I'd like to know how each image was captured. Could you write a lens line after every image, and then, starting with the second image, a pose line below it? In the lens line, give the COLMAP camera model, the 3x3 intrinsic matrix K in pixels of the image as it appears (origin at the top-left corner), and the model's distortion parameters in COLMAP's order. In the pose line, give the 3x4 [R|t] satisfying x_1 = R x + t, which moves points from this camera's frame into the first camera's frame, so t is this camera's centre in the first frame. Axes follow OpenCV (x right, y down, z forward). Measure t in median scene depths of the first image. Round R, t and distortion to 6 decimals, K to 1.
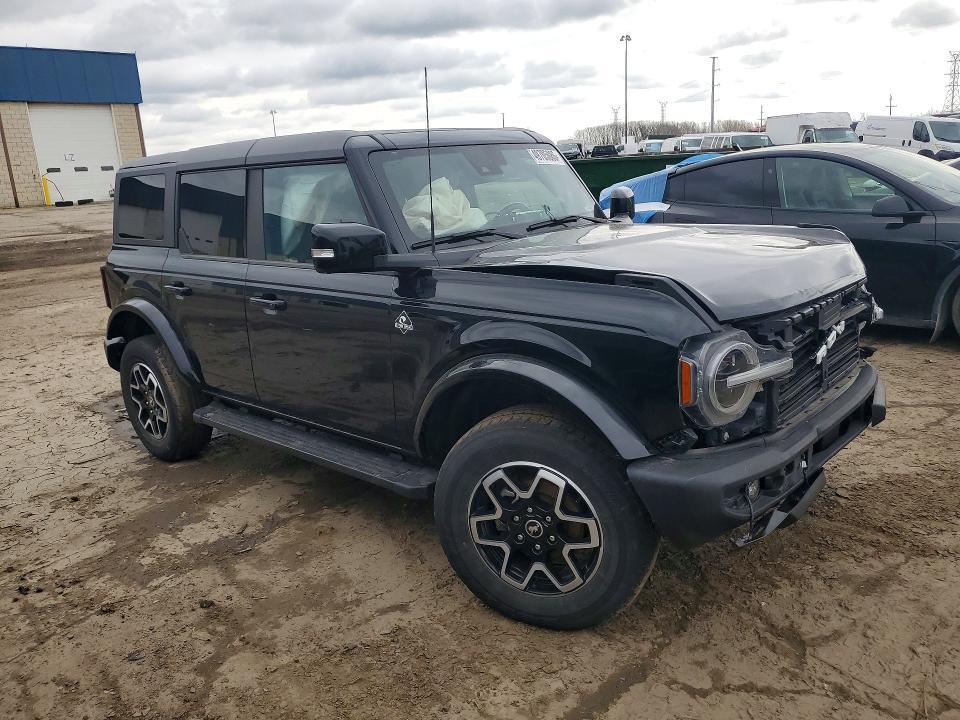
lens RADIAL K [[763.4, 0, 482.9], [0, 763.4, 359.1], [0, 0, 1]] dist [0.006494, -0.000060]
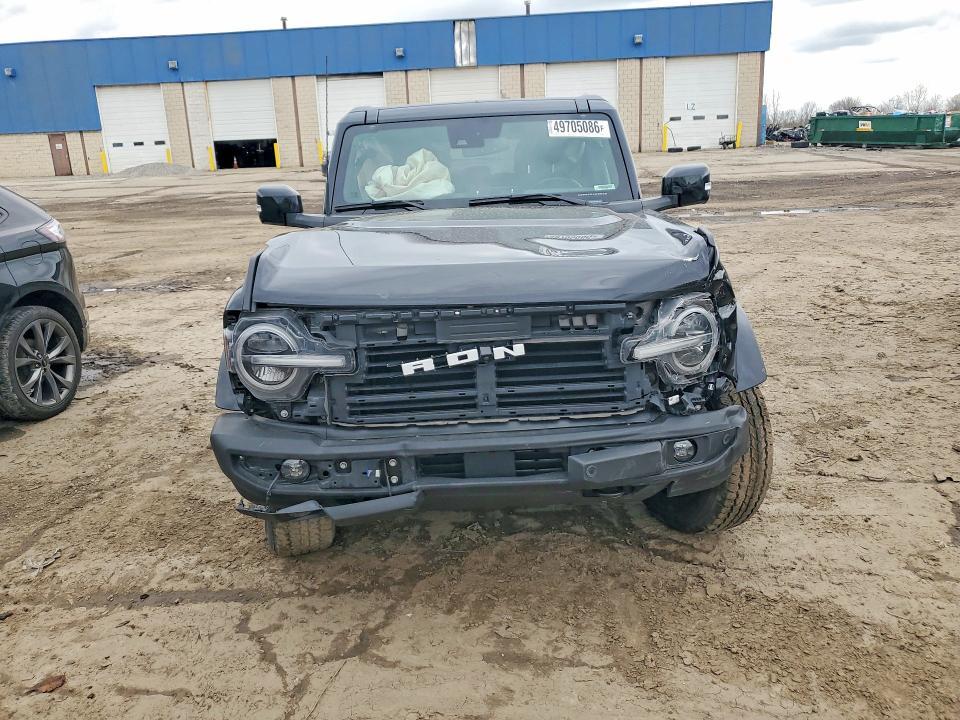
lens RADIAL K [[763.4, 0, 482.9], [0, 763.4, 359.1], [0, 0, 1]] dist [0.006494, -0.000060]
pose [[0.666714, 0.220593, -0.711921, 0.852534], [-0.171630, 0.974966, 0.141368, -0.117140], [0.725283, 0.027934, 0.687884, 0.327536]]
